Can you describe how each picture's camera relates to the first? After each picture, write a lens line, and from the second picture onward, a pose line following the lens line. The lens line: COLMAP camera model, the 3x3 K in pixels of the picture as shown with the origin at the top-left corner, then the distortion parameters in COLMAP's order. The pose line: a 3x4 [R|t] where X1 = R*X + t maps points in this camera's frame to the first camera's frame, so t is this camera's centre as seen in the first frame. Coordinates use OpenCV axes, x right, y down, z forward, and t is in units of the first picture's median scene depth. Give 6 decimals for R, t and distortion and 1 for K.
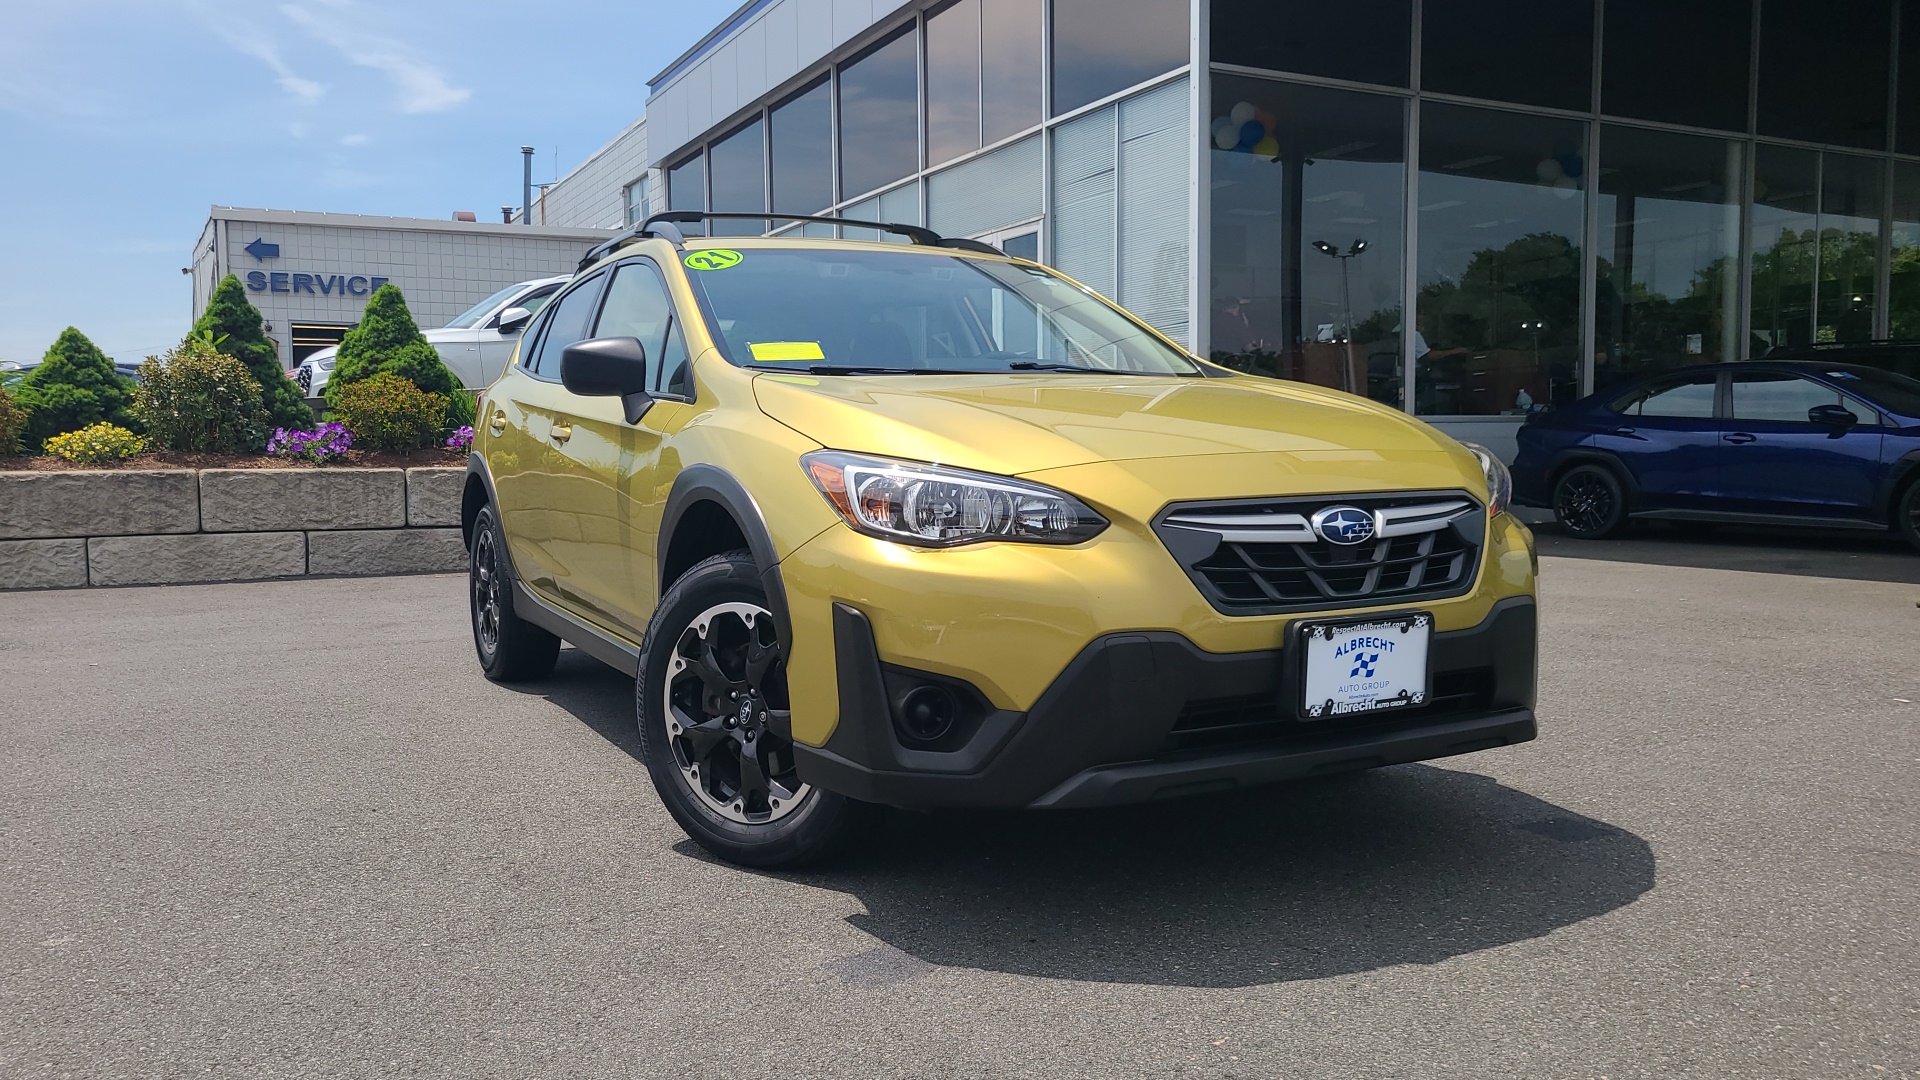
lens RADIAL K [[1416.0, 0, 960.0], [0, 1416.0, 540.0], [0, 0, 1]] dist [0.033735, -0.005045]
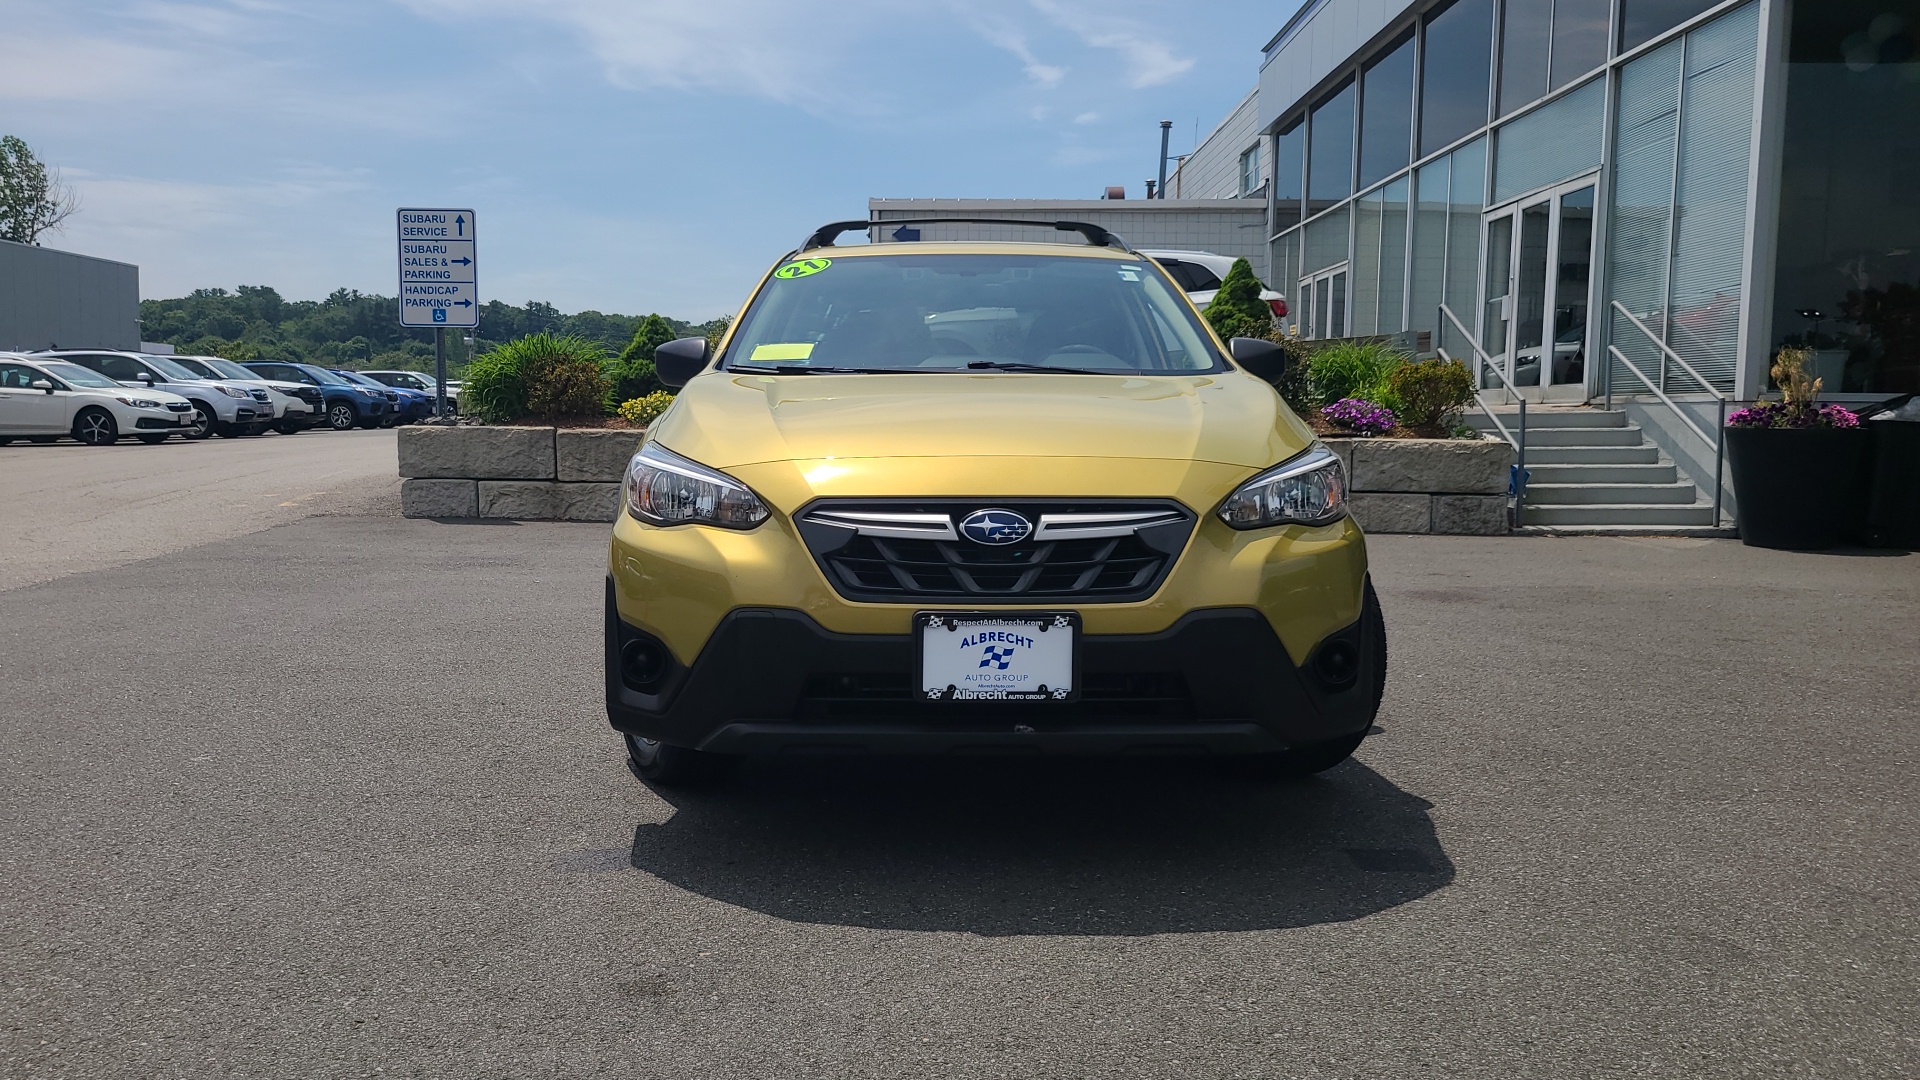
lens RADIAL K [[1428.7, 0, 966.6], [0, 1428.7, 533.7], [0, 0, 1]] dist [0.039731, -0.006224]
pose [[0.891390, 0.057862, -0.449528, 0.709883], [-0.048698, 0.998303, 0.031933, -0.037315], [0.450612, -0.006574, 0.892695, 0.022564]]
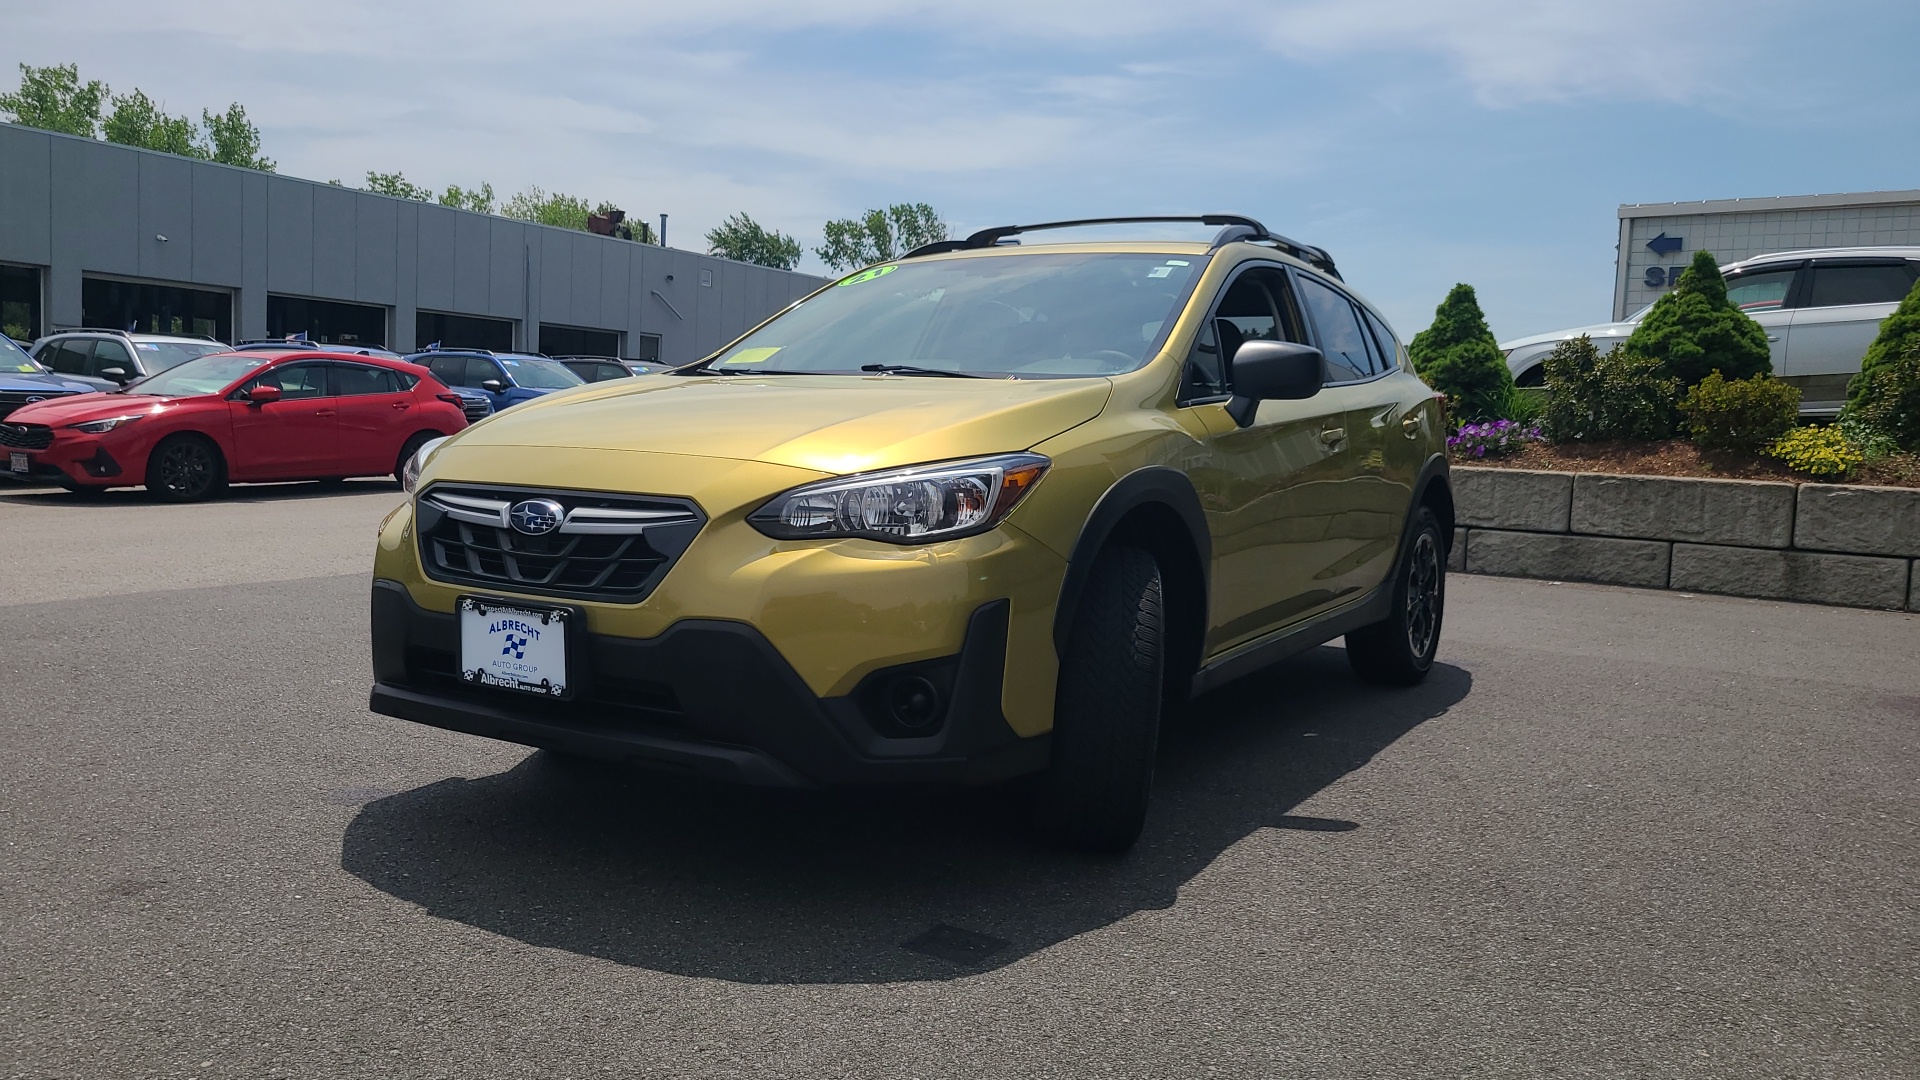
lens RADIAL K [[1456.7, 0, 952.8], [0, 1456.7, 535.3], [0, 0, 1]] dist [0.024872, -0.008421]
pose [[0.503340, 0.094749, -0.858878, 1.329518], [-0.097673, 0.993838, 0.052397, -0.082176], [0.858550, 0.057516, 0.509493, 0.681268]]
